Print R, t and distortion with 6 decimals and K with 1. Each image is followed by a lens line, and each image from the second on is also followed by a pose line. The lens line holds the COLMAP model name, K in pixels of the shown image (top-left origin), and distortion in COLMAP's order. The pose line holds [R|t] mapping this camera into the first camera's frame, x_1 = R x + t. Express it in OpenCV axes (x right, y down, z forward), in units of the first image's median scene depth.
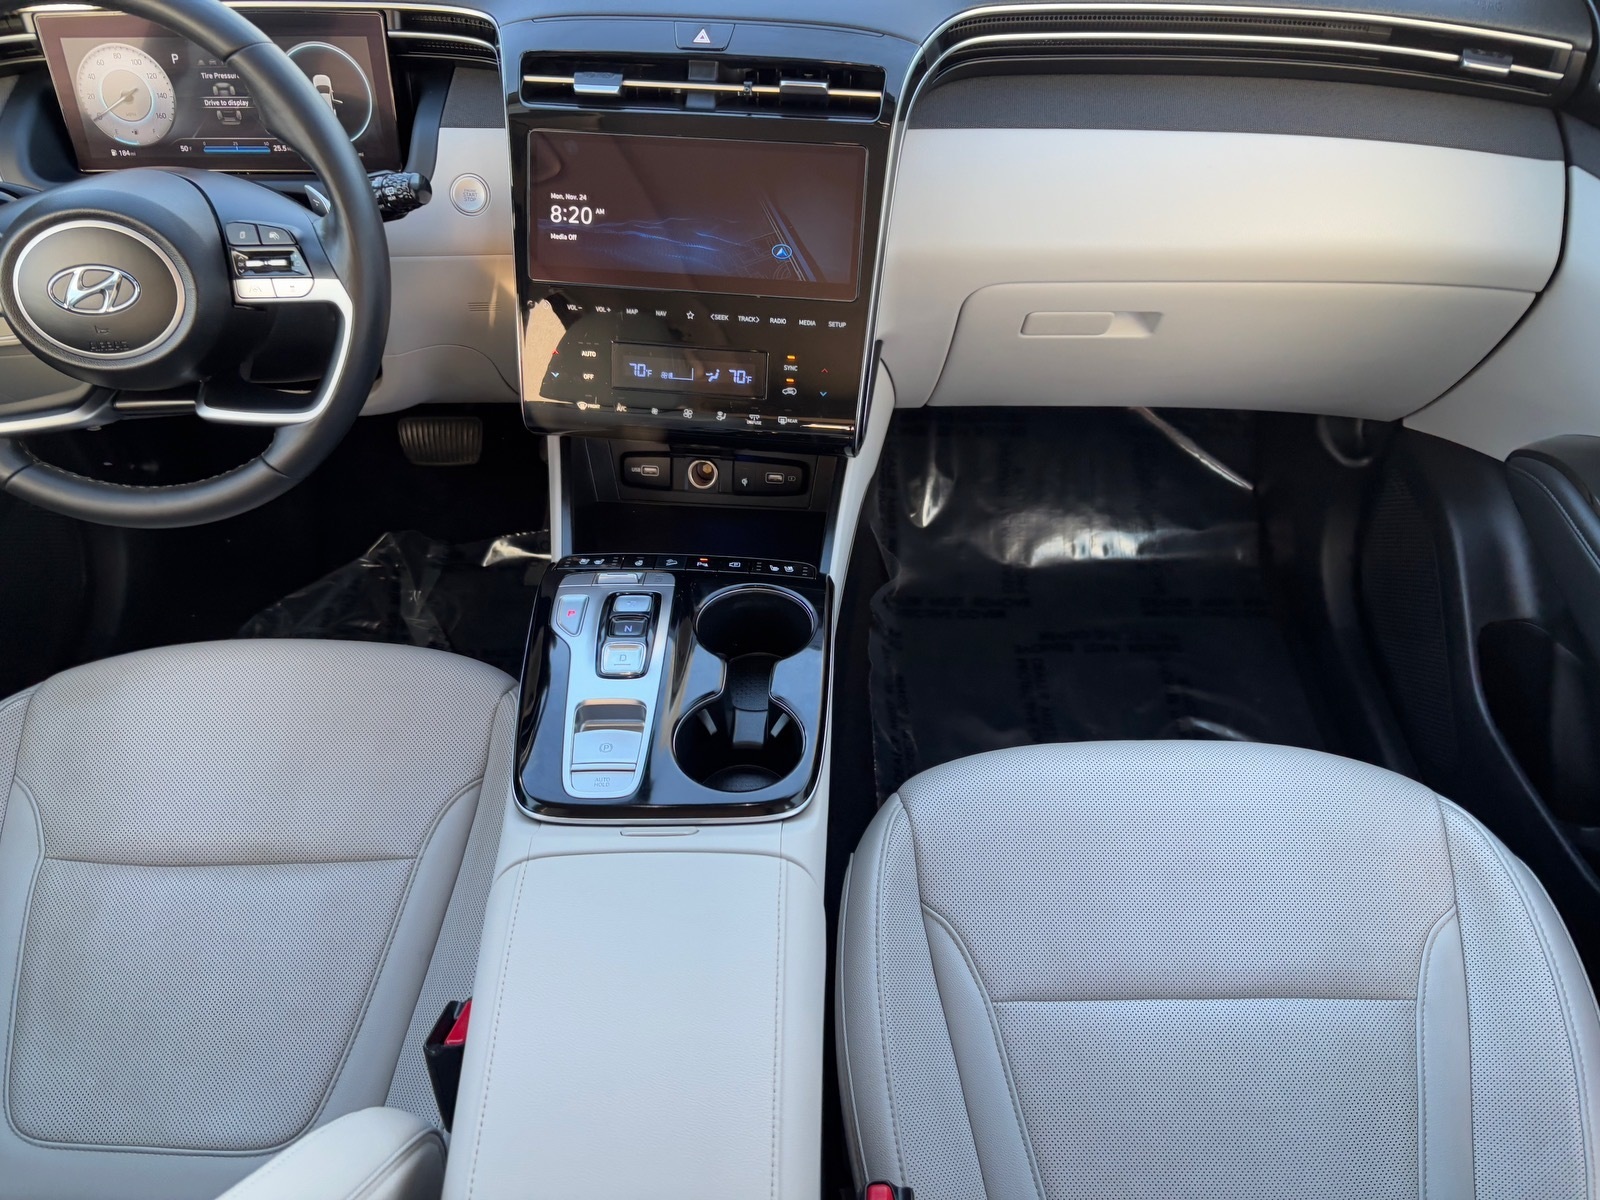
lens RADIAL K [[1229.0, 0, 801.3], [0, 1229.0, 612.4], [0, 0, 1]] dist [0.035206, -0.039749]
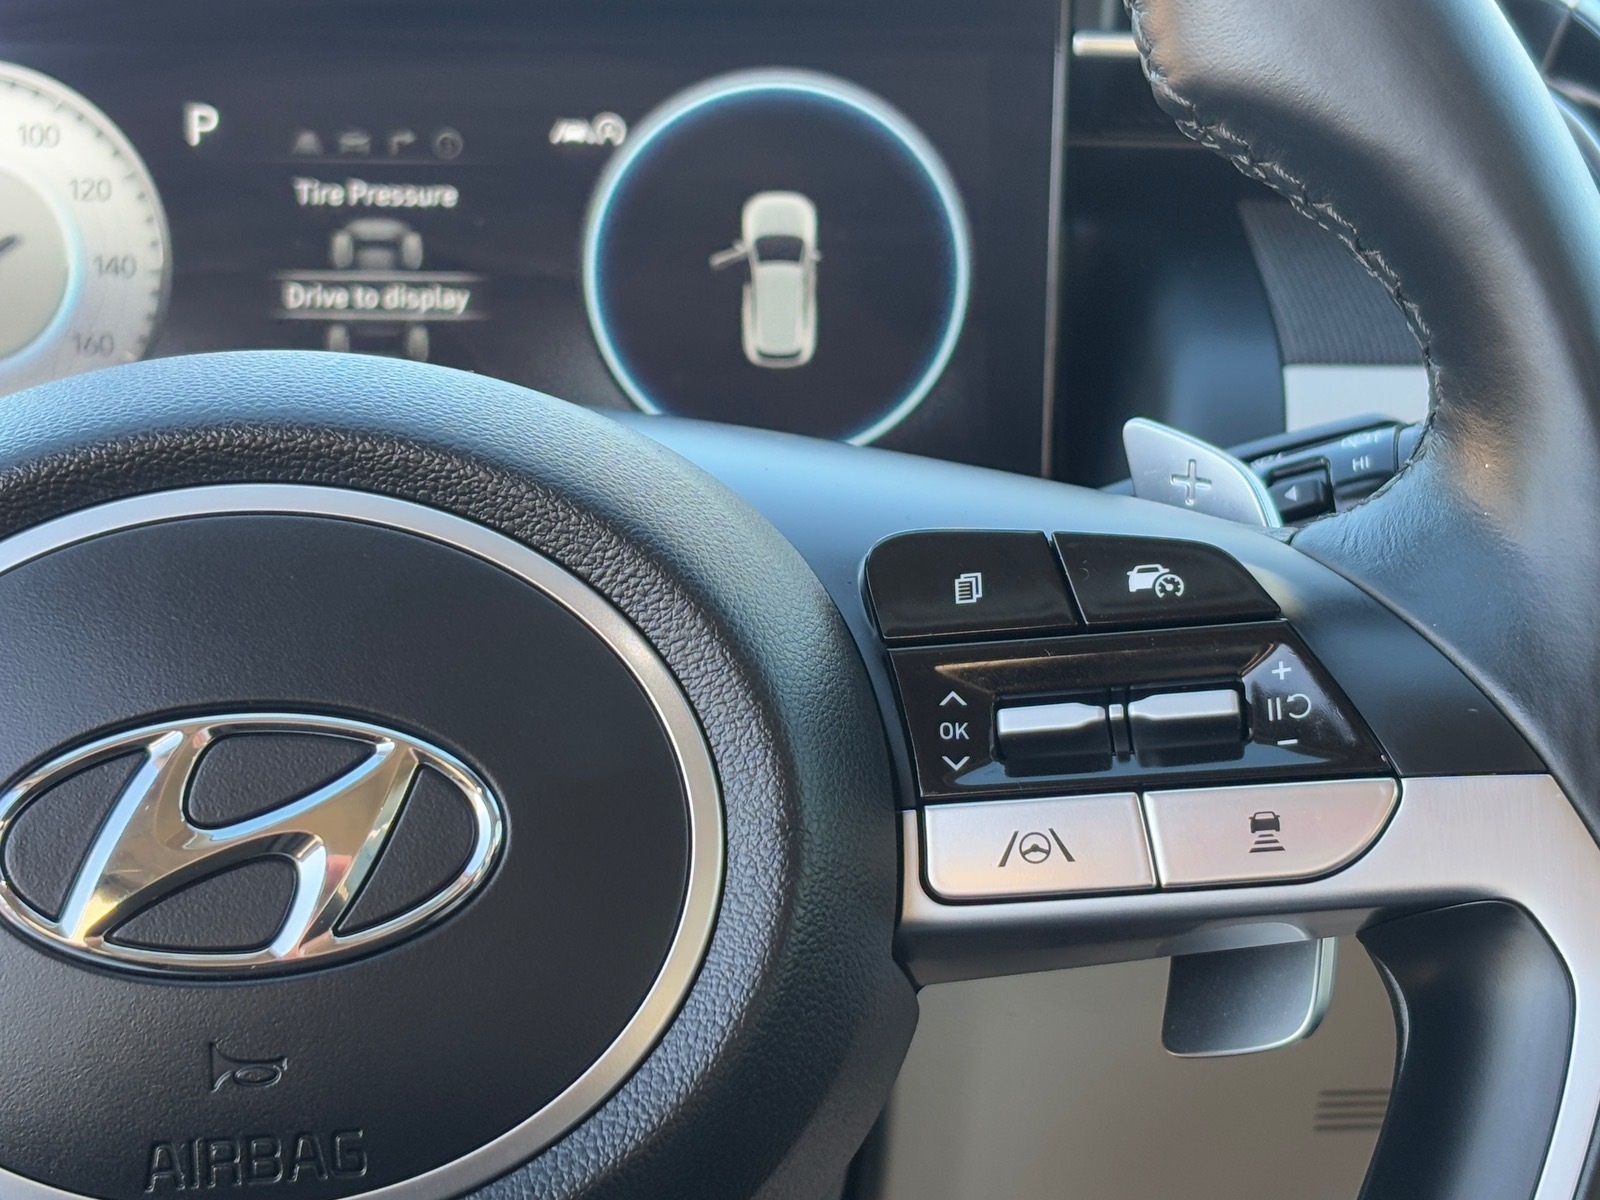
lens RADIAL K [[3239.5, 0, 872.5], [0, 3239.5, 510.9], [0, 0, 1]] dist [0.133837, 0.000000]
pose [[0.996328, -0.002424, 0.085586, -0.444340], [0.044351, 0.869650, -0.491672, -0.057891], [-0.073238, 0.493662, 0.866564, 0.482315]]
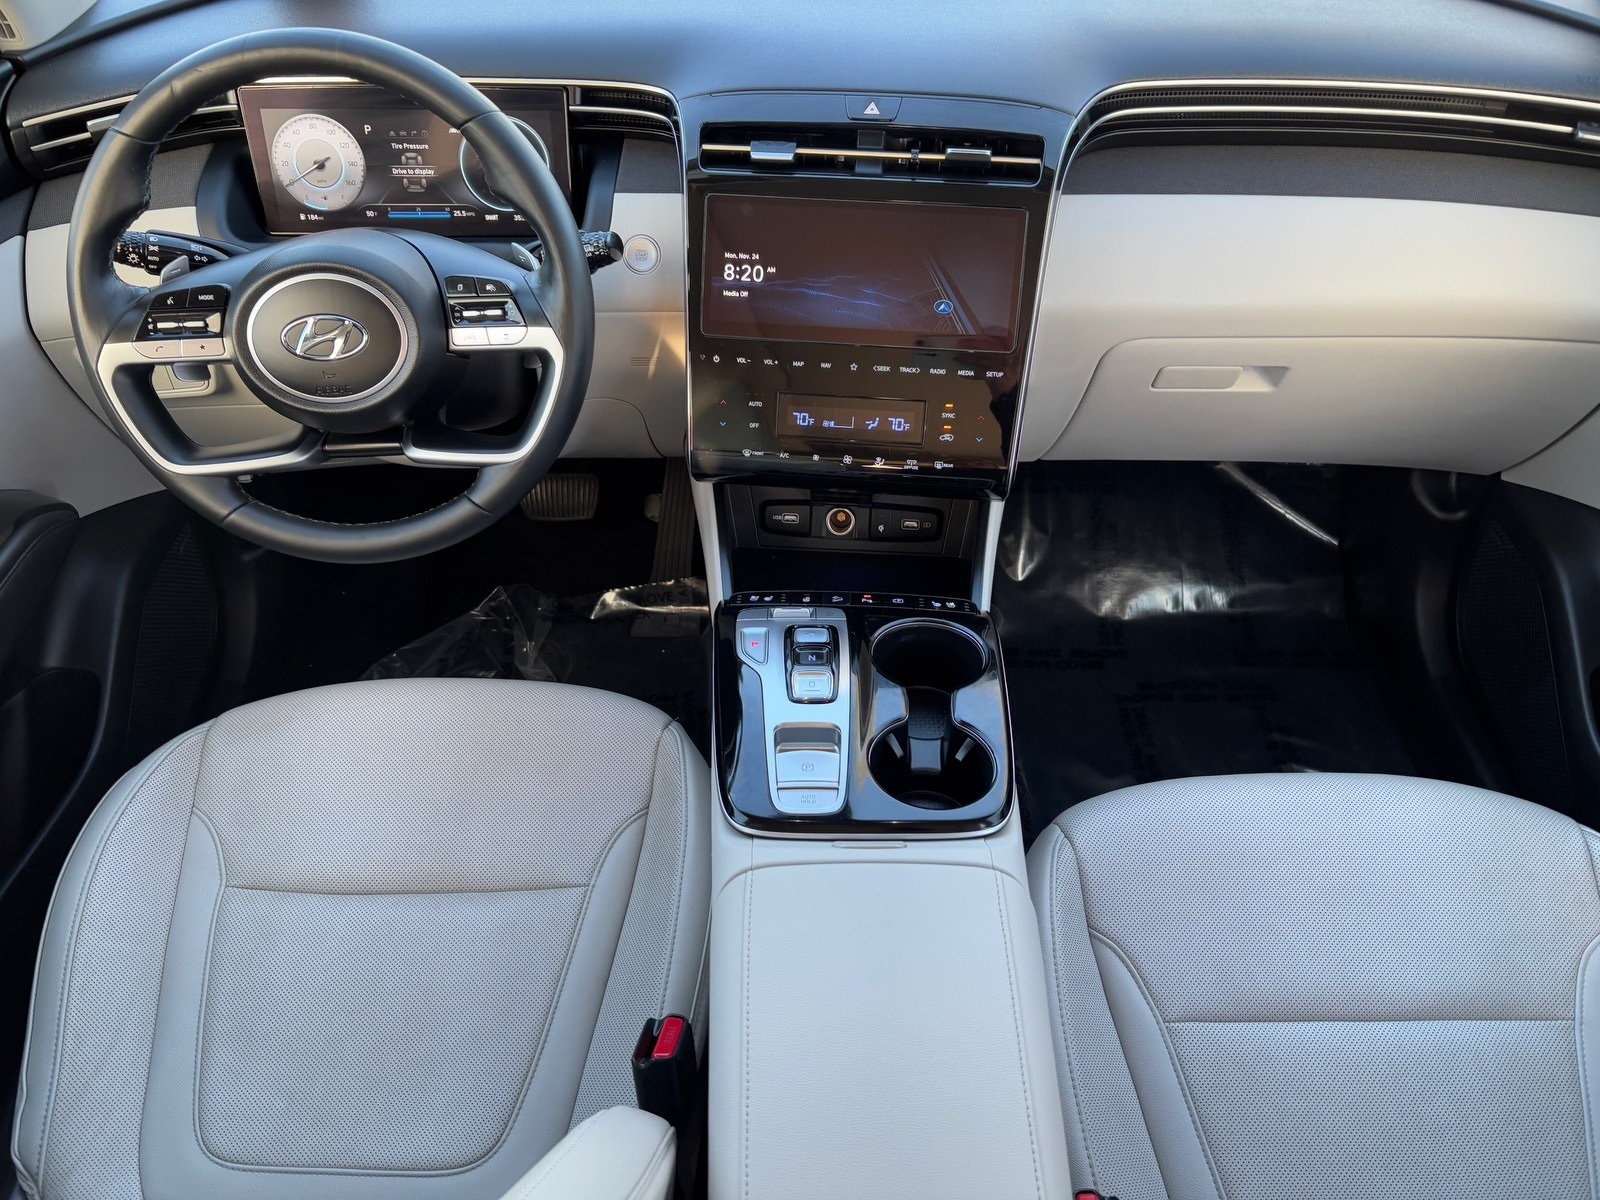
lens RADIAL K [[1229.0, 0, 805.3], [0, 1229.0, 615.4], [0, 0, 1]] dist [0.035206, -0.039749]
pose [[0.999998, 0.000453, 0.002154, -0.135353], [-0.000320, 0.998117, -0.061346, 0.037350], [-0.002178, 0.061345, 0.998114, -0.041633]]
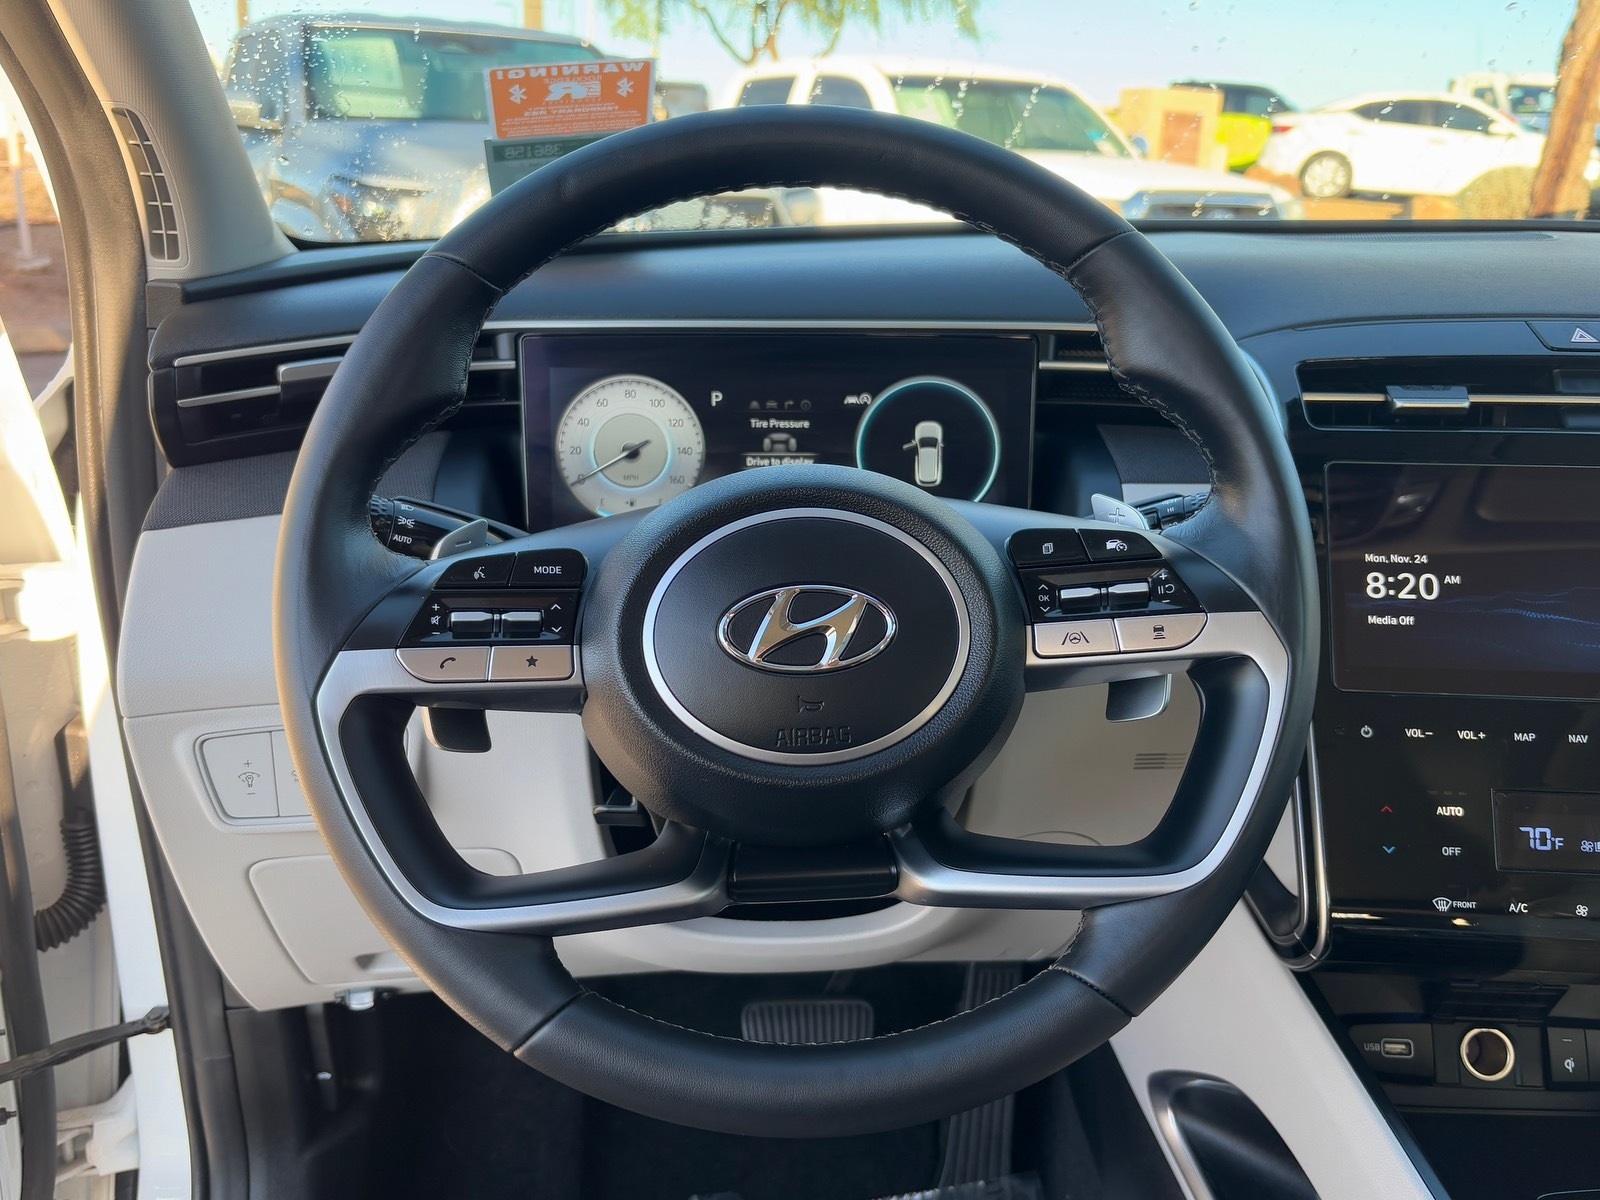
lens RADIAL K [[1335.8, 0, 789.3], [0, 1335.8, 615.2], [0, 0, 1]] dist [0.042259, -0.055854]
pose [[0.999385, -0.003314, 0.034921, -0.510141], [0.019474, 0.880437, -0.473764, -0.002409], [-0.029176, 0.474152, 0.879959, 0.434607]]
